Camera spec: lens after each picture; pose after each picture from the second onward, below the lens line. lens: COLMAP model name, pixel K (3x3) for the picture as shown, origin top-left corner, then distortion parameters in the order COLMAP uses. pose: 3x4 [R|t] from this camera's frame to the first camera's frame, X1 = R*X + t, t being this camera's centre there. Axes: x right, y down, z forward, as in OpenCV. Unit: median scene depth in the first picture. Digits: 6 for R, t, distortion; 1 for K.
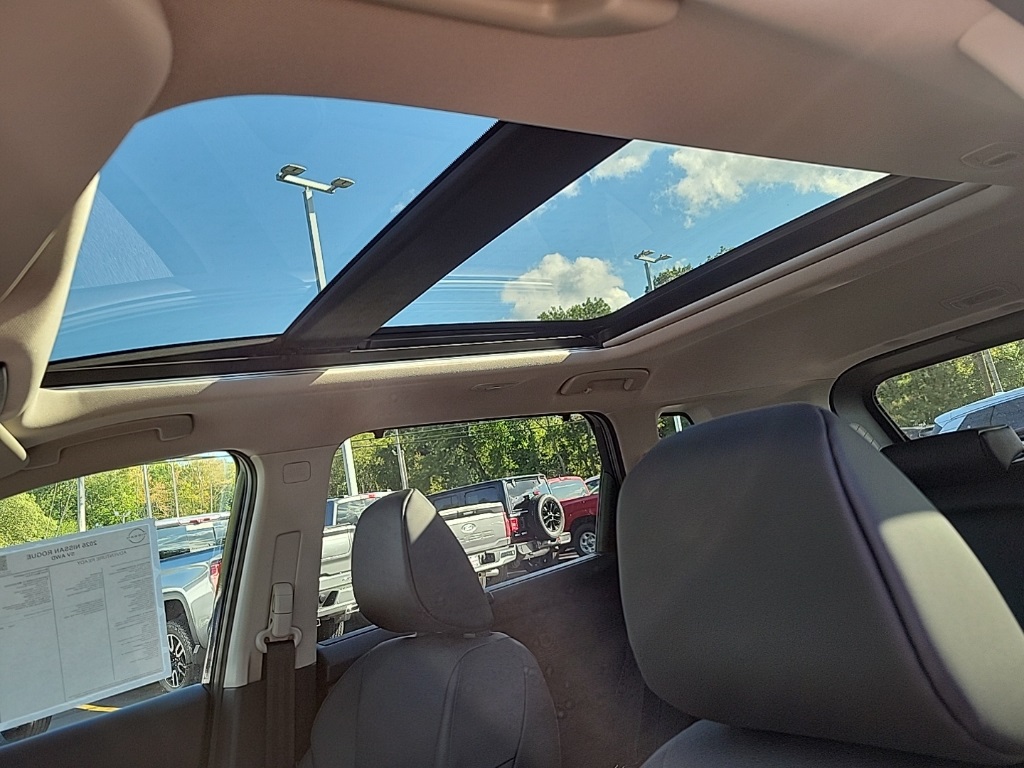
lens RADIAL K [[769.7, 0, 512.8], [0, 769.7, 380.0], [0, 0, 1]] dist [0.023193, -0.004306]
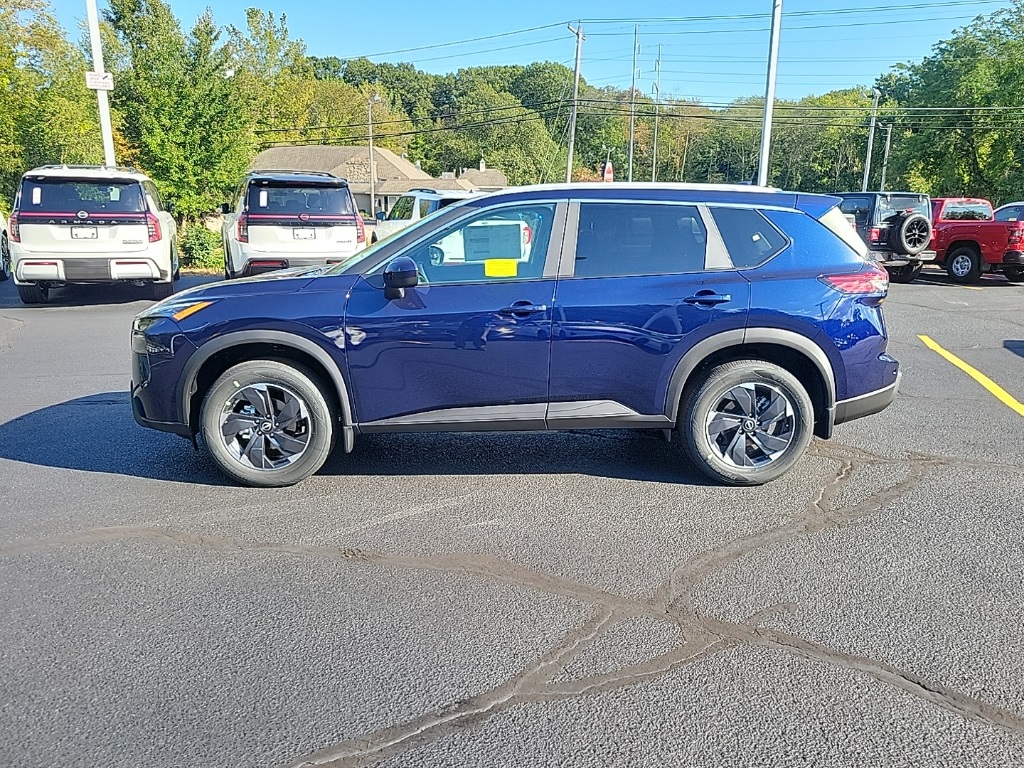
lens RADIAL K [[769.7, 0, 512.8], [0, 769.7, 380.0], [0, 0, 1]] dist [0.023193, -0.004306]
pose [[0.821429, 0.303817, -0.482648, 0.173778], [-0.070732, 0.894028, 0.442392, -0.088332], [0.565908, -0.329255, 0.755870, -0.245544]]
